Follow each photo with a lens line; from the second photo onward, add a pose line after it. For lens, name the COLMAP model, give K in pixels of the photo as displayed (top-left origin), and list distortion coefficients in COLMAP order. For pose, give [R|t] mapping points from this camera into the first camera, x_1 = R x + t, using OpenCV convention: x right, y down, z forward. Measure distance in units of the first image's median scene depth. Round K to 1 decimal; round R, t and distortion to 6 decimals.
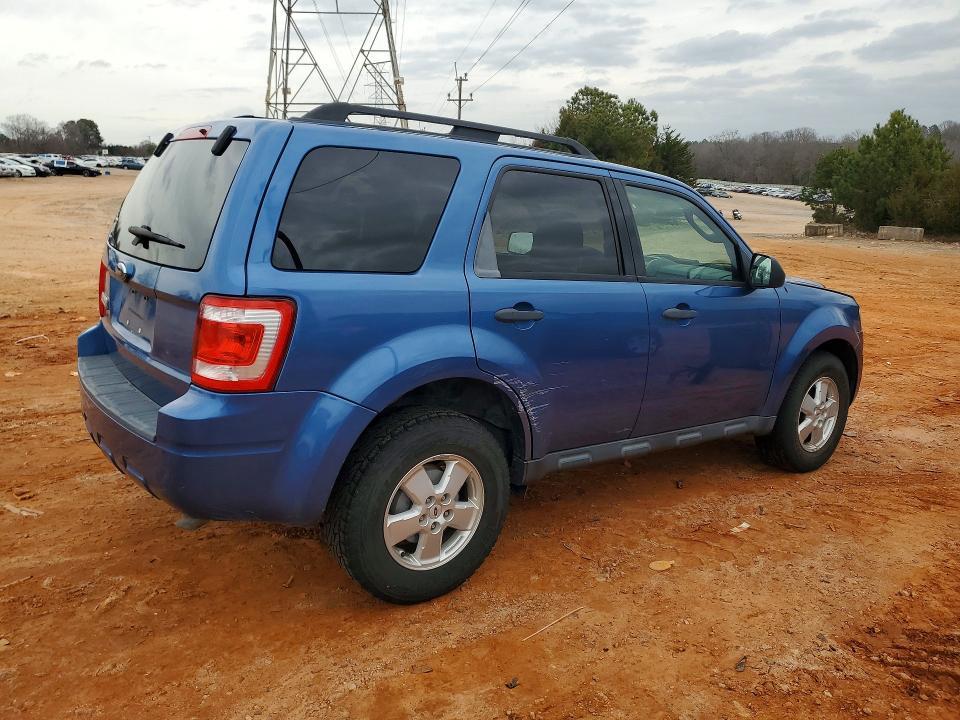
lens RADIAL K [[765.6, 0, 480.0], [0, 765.6, 360.0], [0, 0, 1]] dist [0.013837, 0.000558]
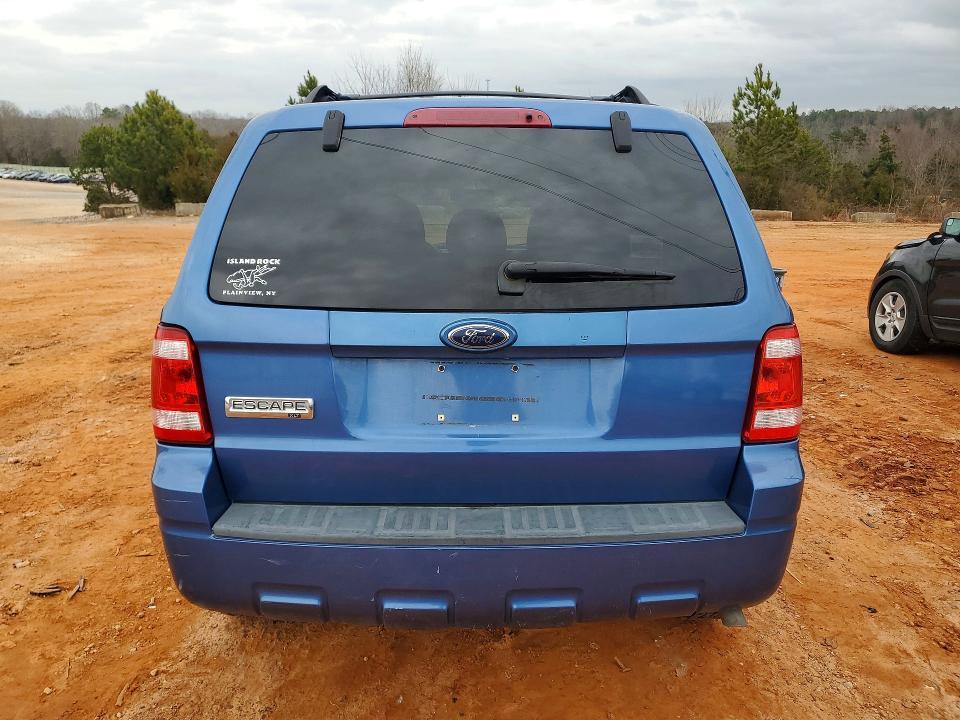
lens RADIAL K [[765.6, 0, 480.0], [0, 765.6, 360.0], [0, 0, 1]] dist [0.013837, 0.000558]
pose [[0.584798, -0.219077, 0.781035, -0.084082], [0.197245, 0.972346, 0.125052, -0.015369], [-0.786833, 0.080925, 0.611838, 0.053695]]
